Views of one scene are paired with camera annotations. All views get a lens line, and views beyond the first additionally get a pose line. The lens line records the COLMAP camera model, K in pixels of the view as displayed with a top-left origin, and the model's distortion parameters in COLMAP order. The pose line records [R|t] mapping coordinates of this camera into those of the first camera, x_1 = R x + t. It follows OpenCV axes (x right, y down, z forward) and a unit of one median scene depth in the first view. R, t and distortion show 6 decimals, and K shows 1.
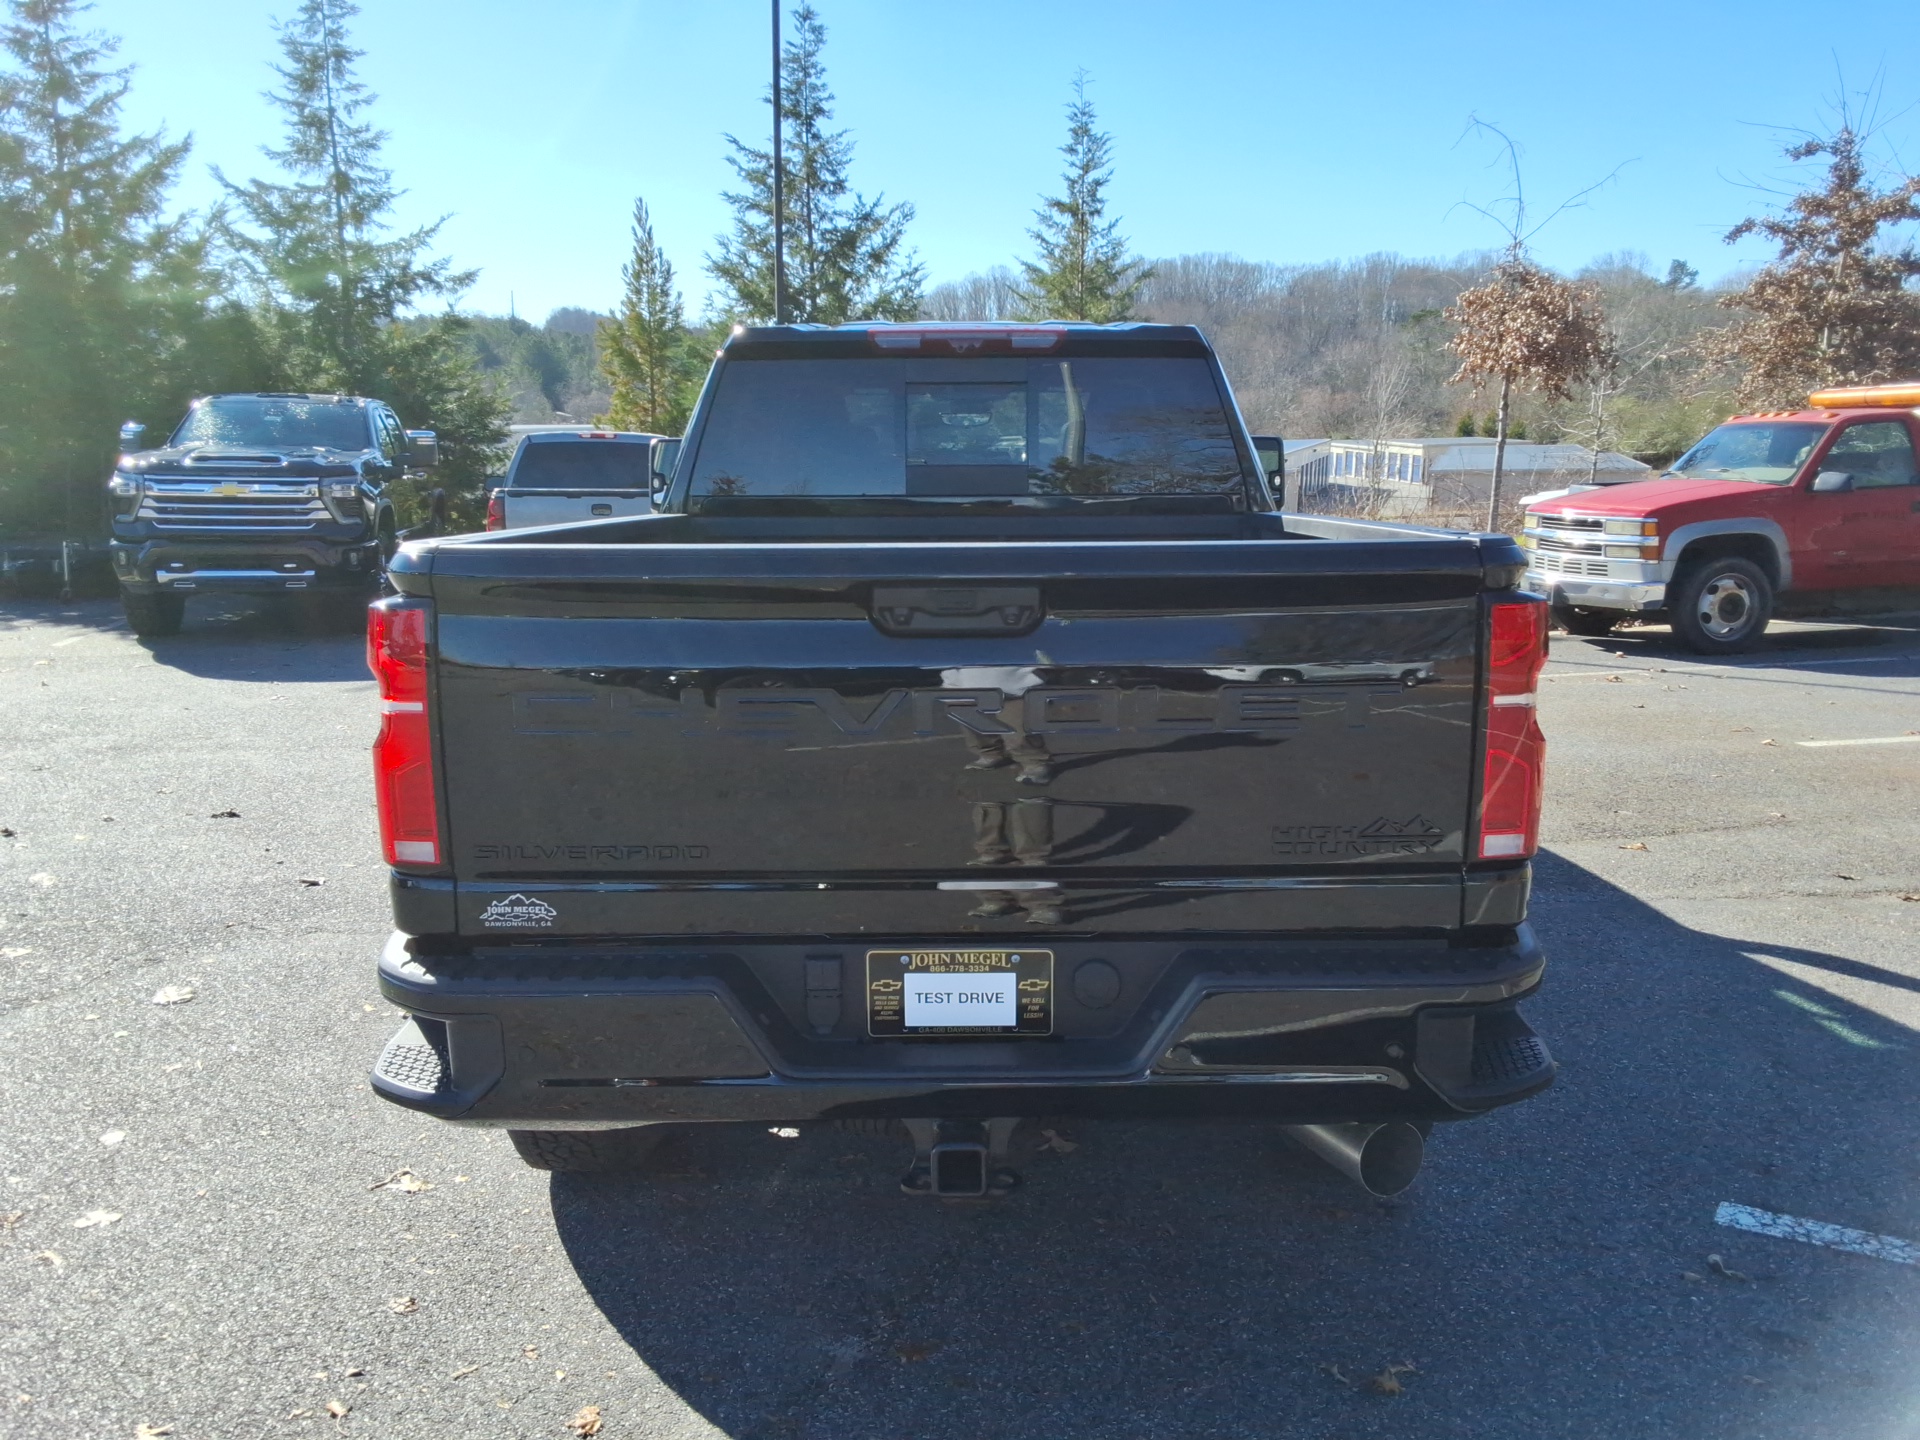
lens RADIAL K [[1547.4, 0, 975.2], [0, 1547.4, 711.8], [0, 0, 1]] dist [0.104433, -0.163672]
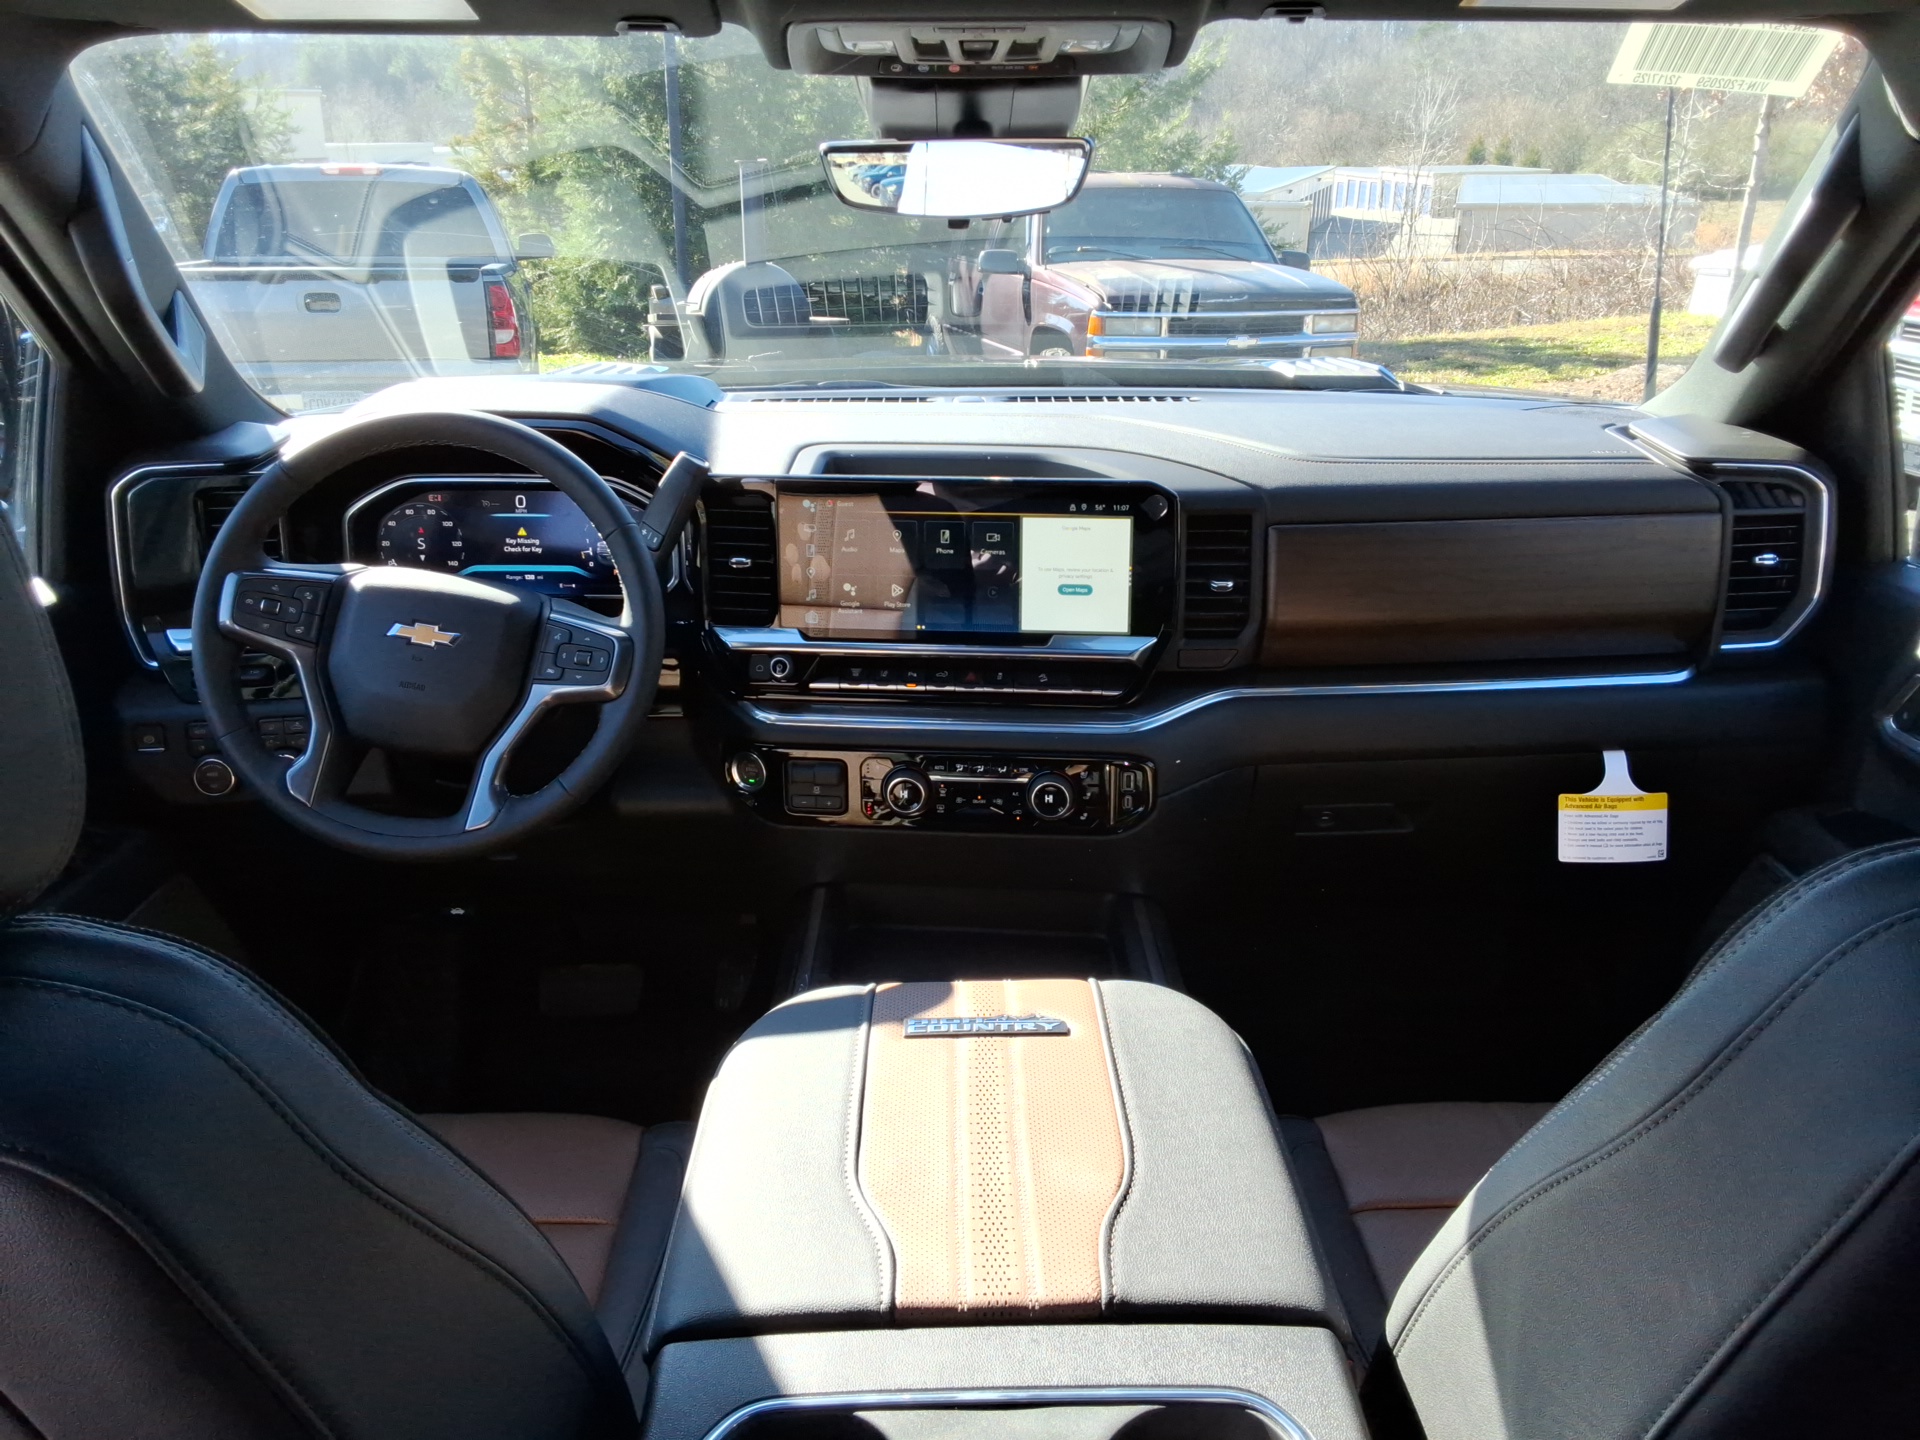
lens RADIAL K [[1547.4, 0, 975.2], [0, 1547.4, 711.8], [0, 0, 1]] dist [0.104433, -0.163672]
pose [[0.999854, -0.003069, 0.016791, -0.002139], [0.000304, 0.986752, 0.162236, -0.067078], [-0.017066, -0.162207, 0.986609, 0.343899]]
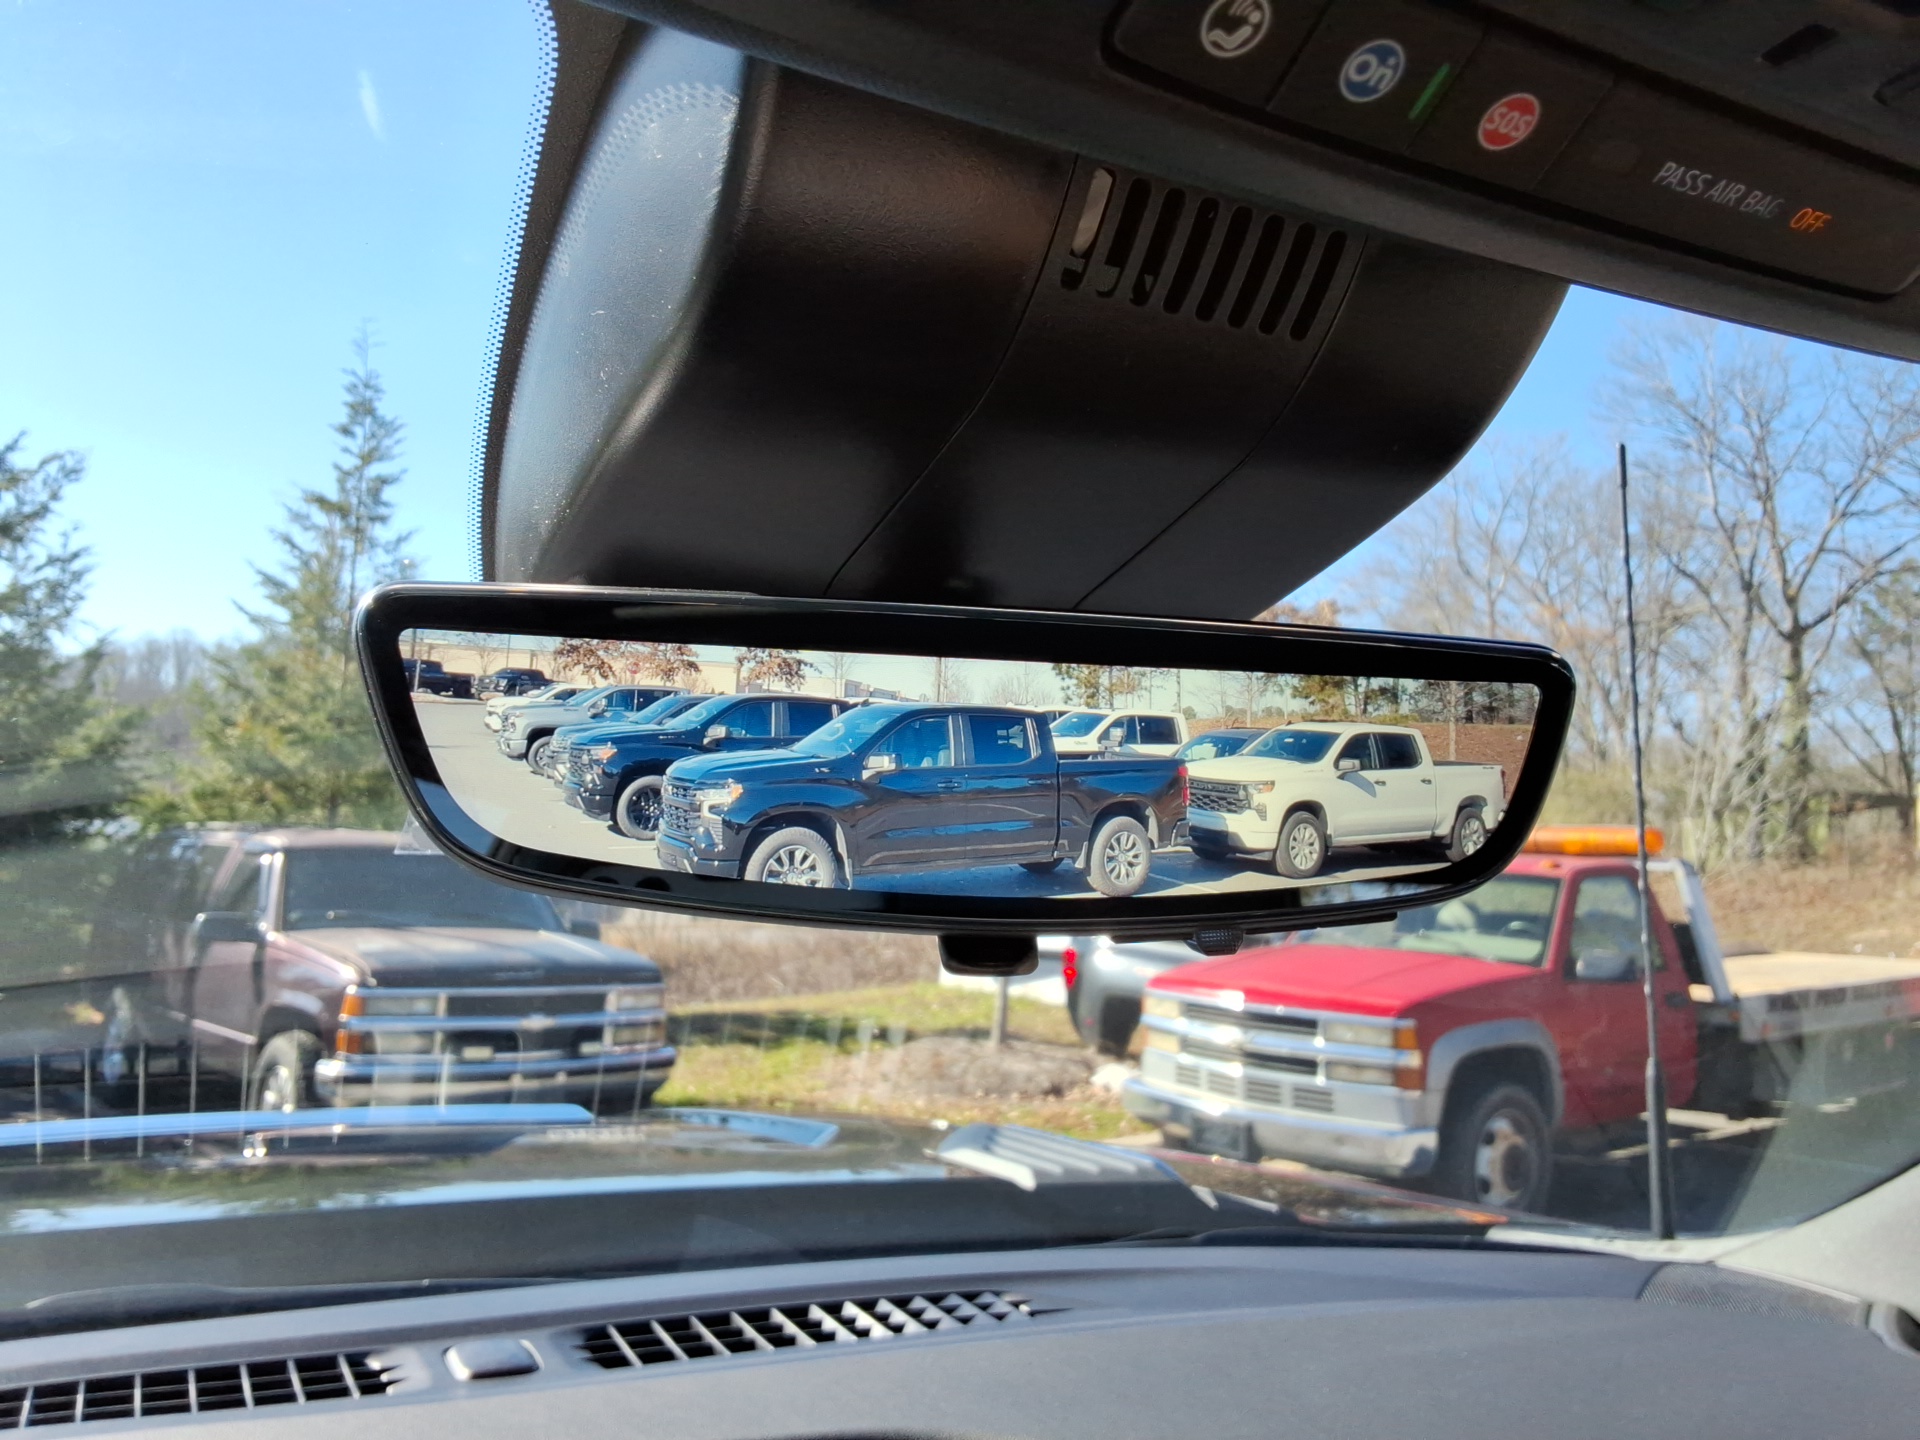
lens RADIAL K [[1547.4, 0, 975.2], [0, 1547.4, 711.8], [0, 0, 1]] dist [0.104433, -0.163672]
pose [[0.880649, 0.083680, 0.466320, -0.012755], [0.035613, 0.969801, -0.241284, -0.082858], [-0.472429, 0.229093, 0.851074, 0.443449]]
